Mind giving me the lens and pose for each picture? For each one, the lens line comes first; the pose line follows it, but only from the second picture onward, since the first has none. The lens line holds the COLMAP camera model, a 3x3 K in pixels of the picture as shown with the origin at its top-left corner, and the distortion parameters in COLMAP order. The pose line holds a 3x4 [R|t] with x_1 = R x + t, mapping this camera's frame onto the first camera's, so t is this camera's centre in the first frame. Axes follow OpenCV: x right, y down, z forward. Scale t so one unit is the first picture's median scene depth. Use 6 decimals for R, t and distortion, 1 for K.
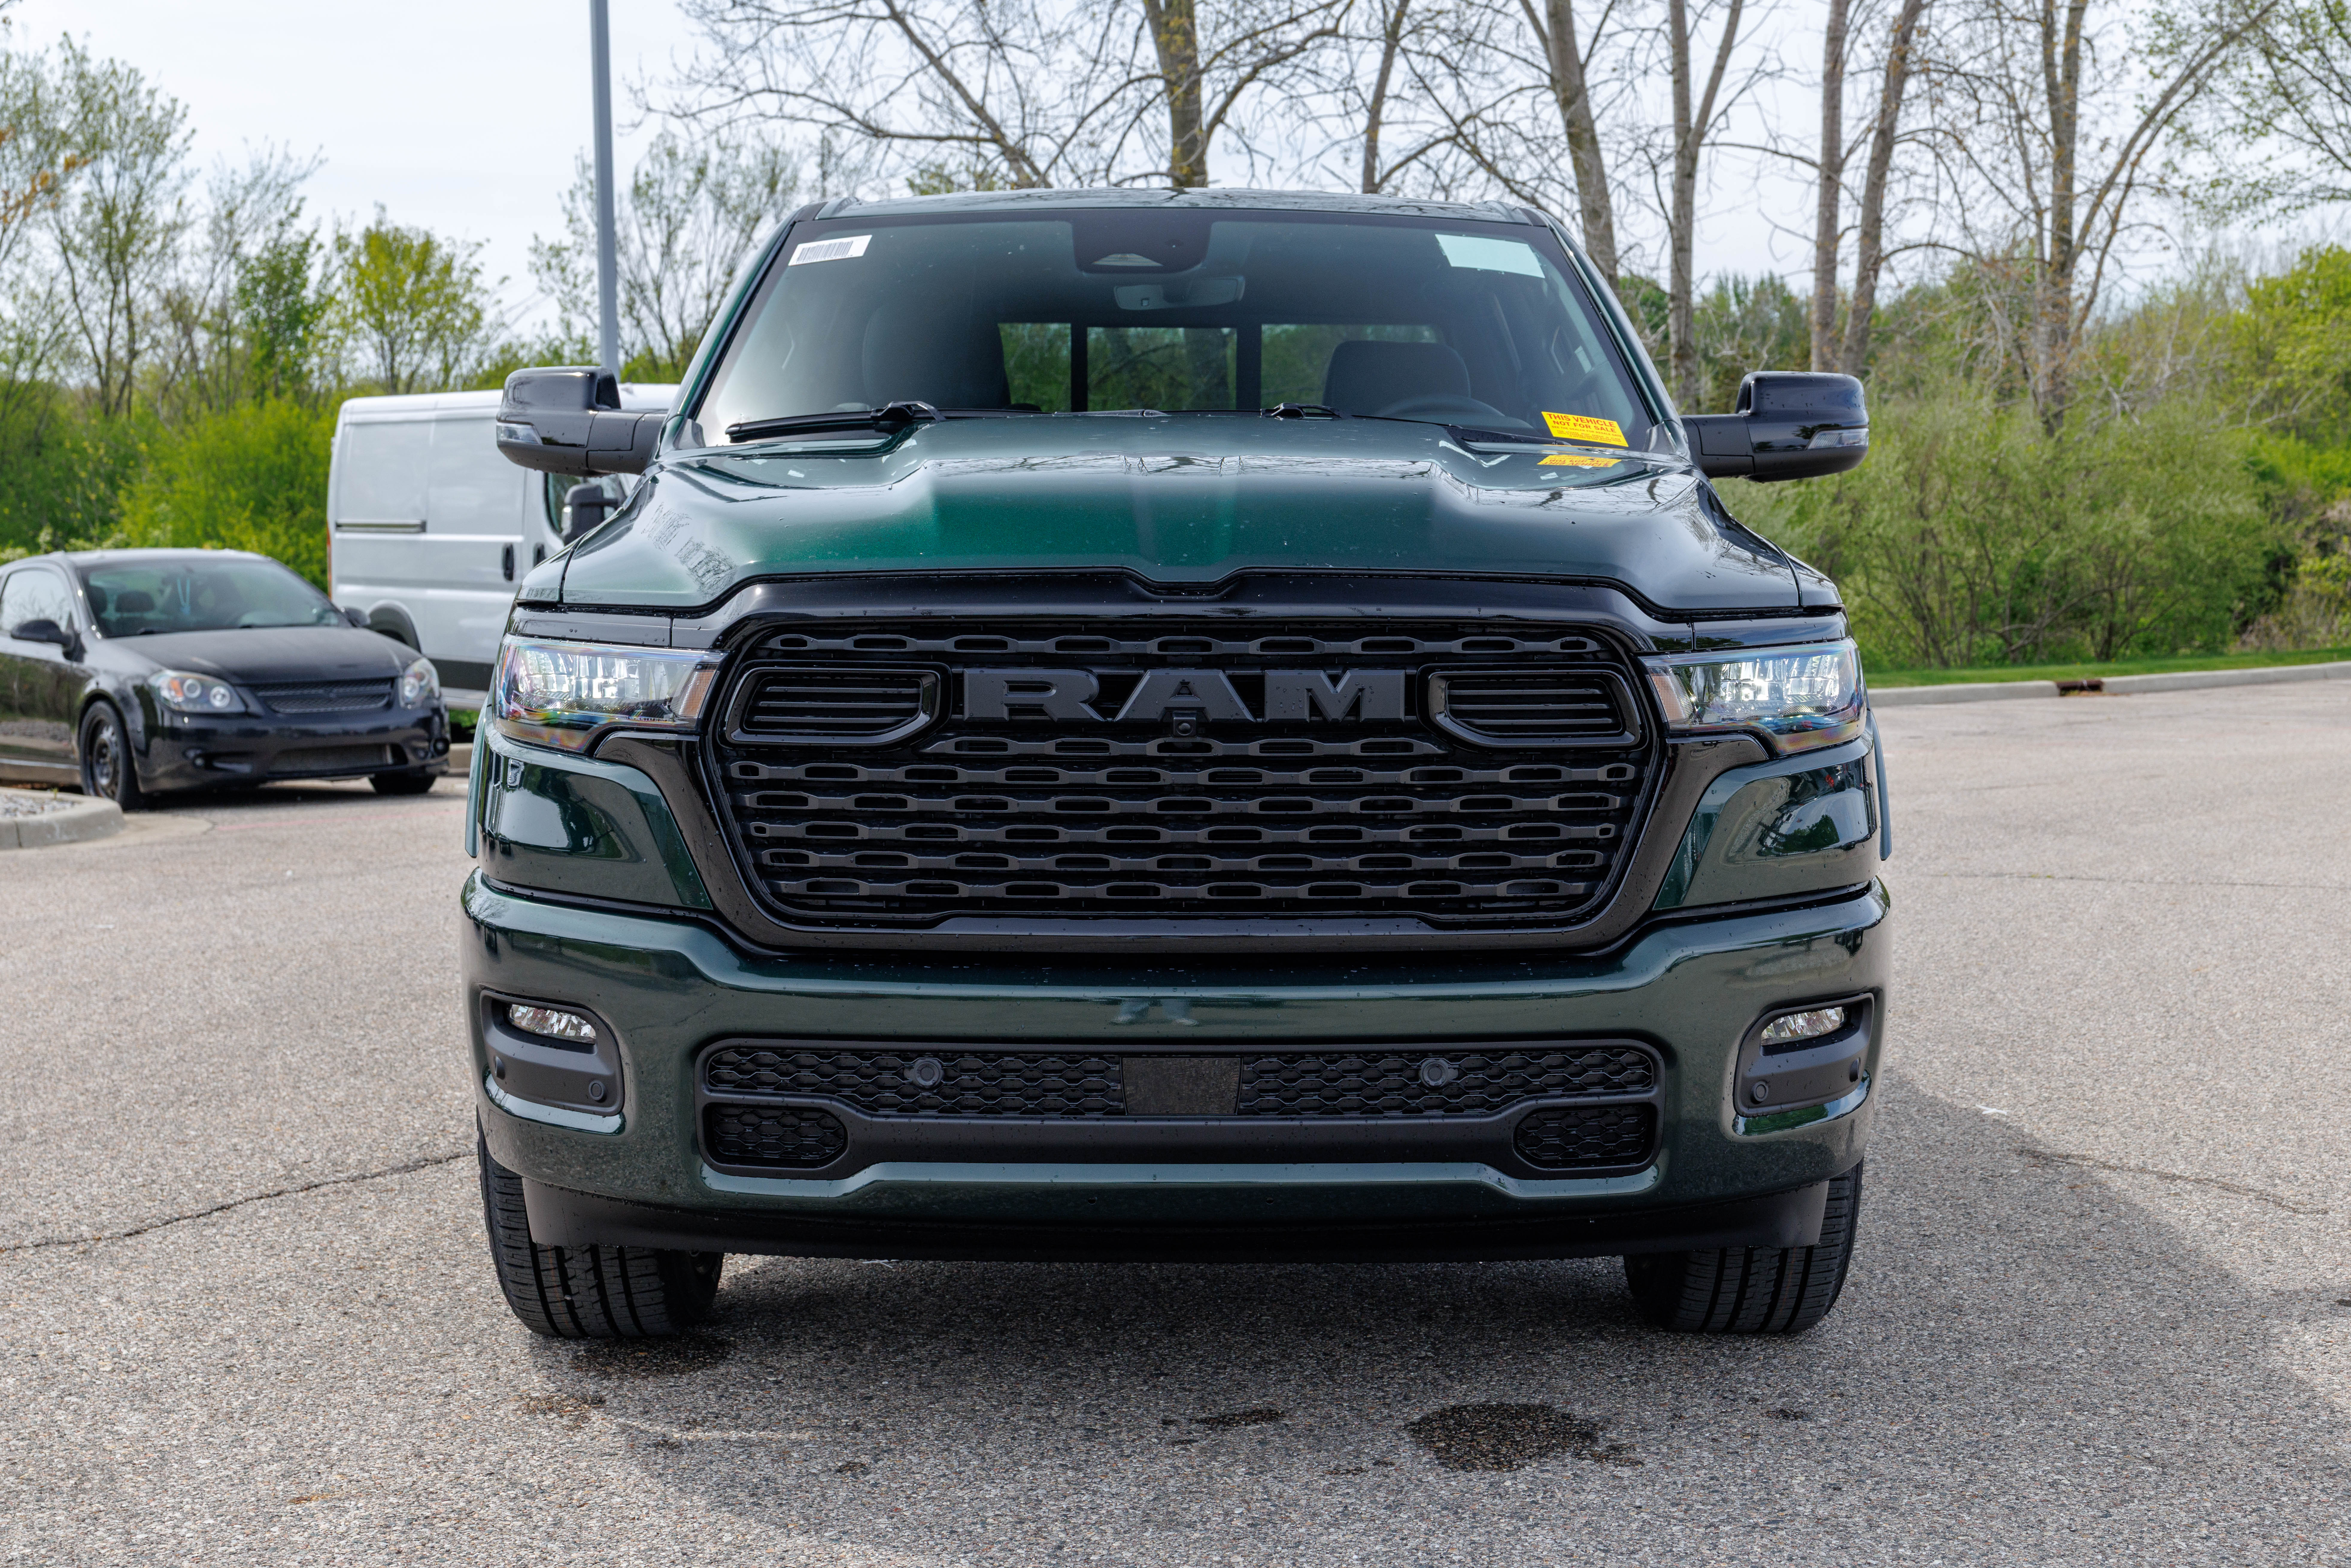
lens RADIAL K [[3226.1, 0, 1202.4], [0, 3226.1, 781.7], [0, 0, 1]] dist [-0.038076, 0.241587]
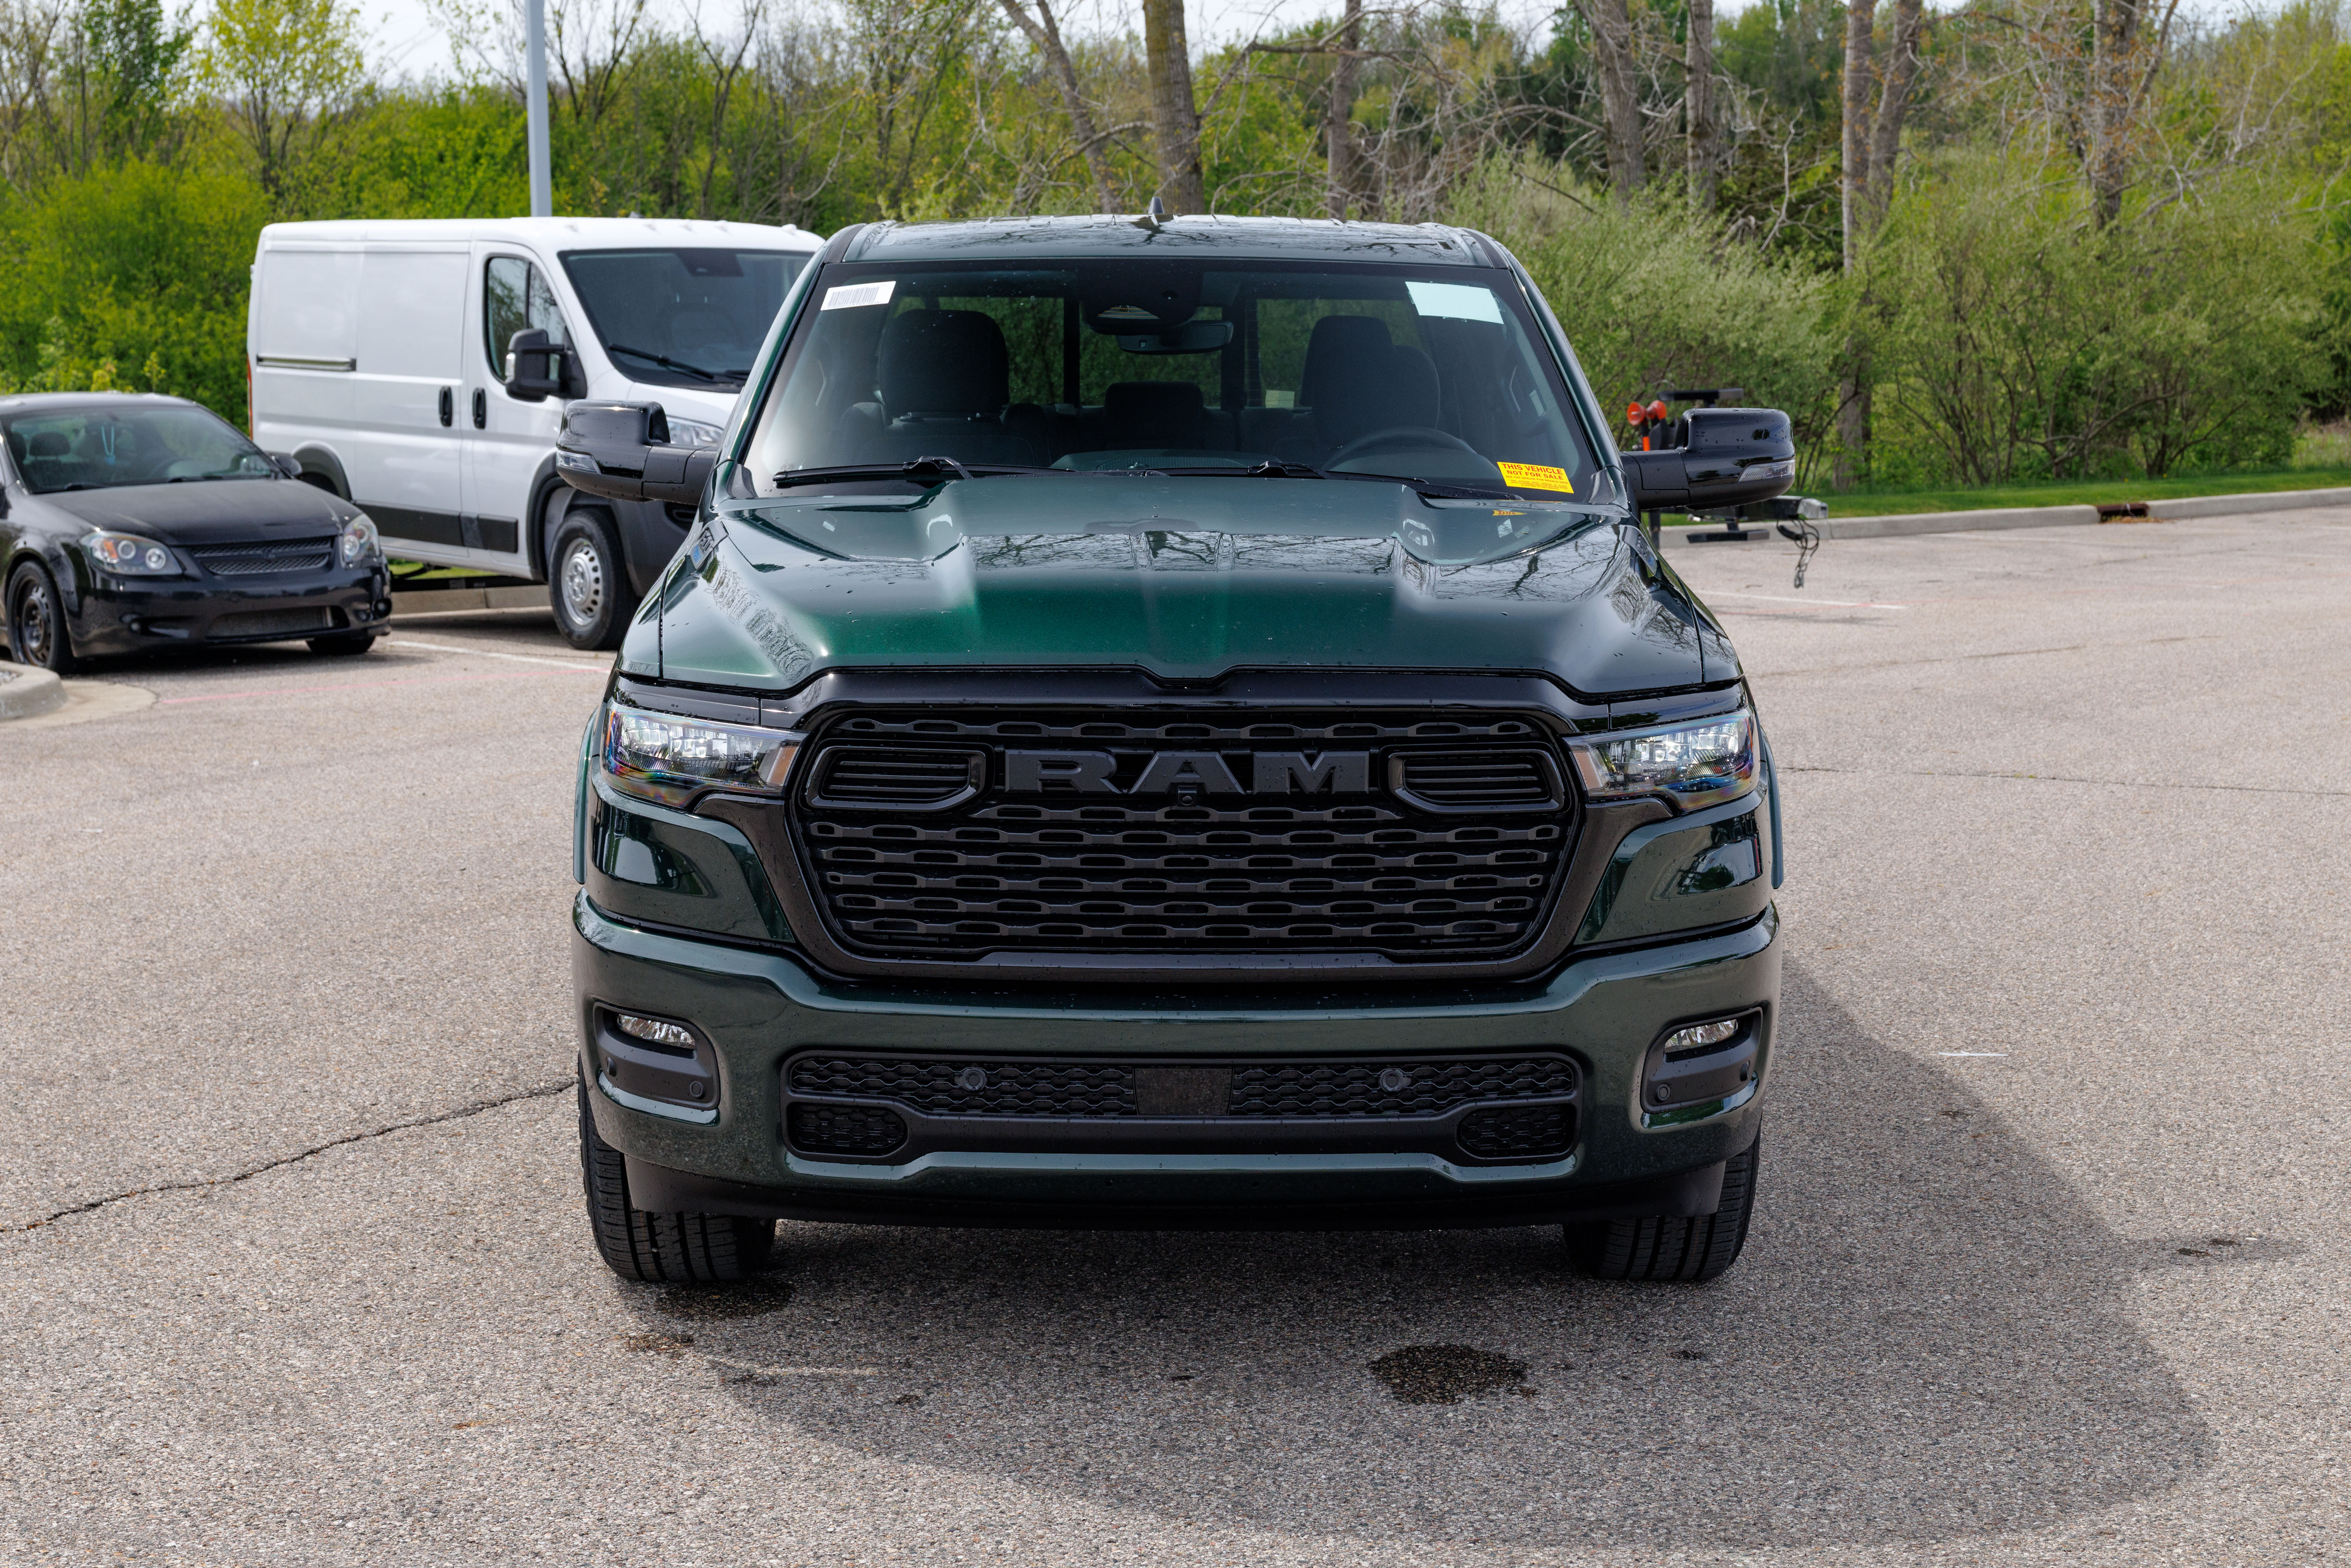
lens RADIAL K [[3520.4, 0, 1175.5], [0, 3520.4, 784.0], [0, 0, 1]] dist [-0.022859, 0.063478]
pose [[0.999994, 0.003184, 0.001502, -0.010965], [-0.003258, 0.998646, 0.051922, -0.084396], [-0.001334, -0.051927, 0.998650, -0.298447]]
